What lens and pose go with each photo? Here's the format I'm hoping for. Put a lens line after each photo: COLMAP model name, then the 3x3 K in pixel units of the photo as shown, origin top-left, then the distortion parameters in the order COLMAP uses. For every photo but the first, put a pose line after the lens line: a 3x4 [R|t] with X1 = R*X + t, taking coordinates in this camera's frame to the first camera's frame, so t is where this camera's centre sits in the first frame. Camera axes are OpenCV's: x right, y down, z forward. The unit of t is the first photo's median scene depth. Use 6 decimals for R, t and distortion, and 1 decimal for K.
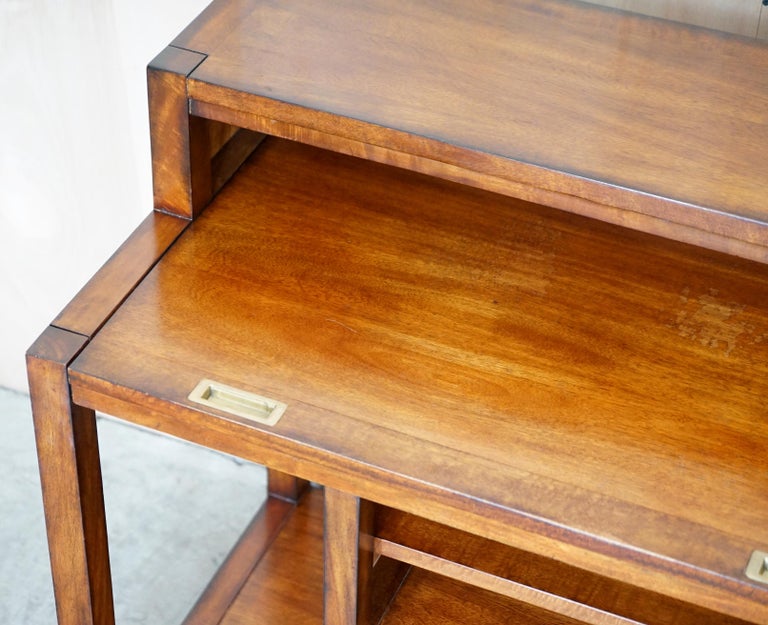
lens RADIAL K [[1855.4, 0, 320.5], [0, 1855.4, 314.2], [0, 0, 1]] dist [-0.036001, -0.023730]
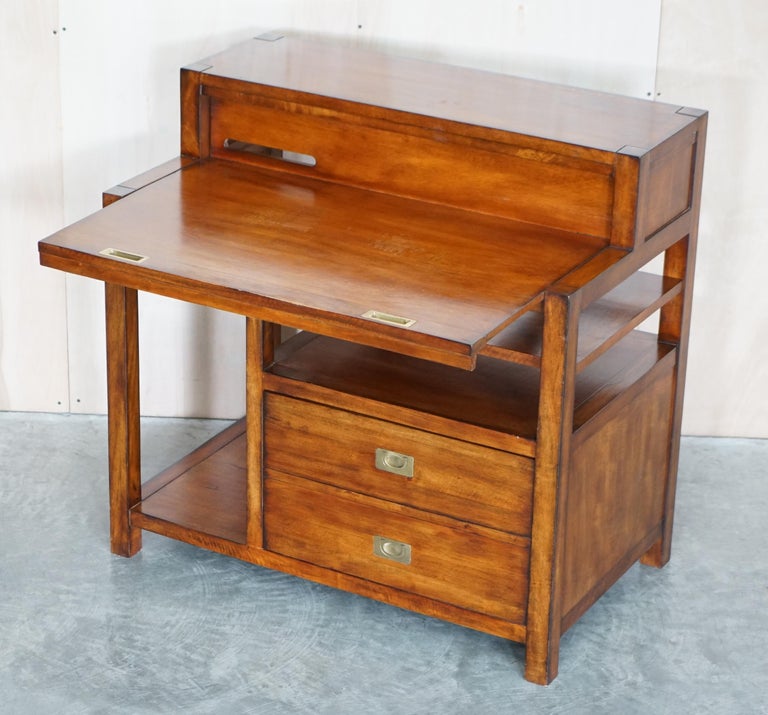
lens RADIAL K [[2390.0, 0, 384.0], [0, 2390.0, 357.5], [0, 0, 1]] dist [-0.044675, -0.254056]
pose [[0.995632, 0.050057, -0.078818, 0.350121], [-0.069914, 0.959191, -0.273981, 0.877021], [0.061886, 0.278294, 0.958500, -1.370777]]
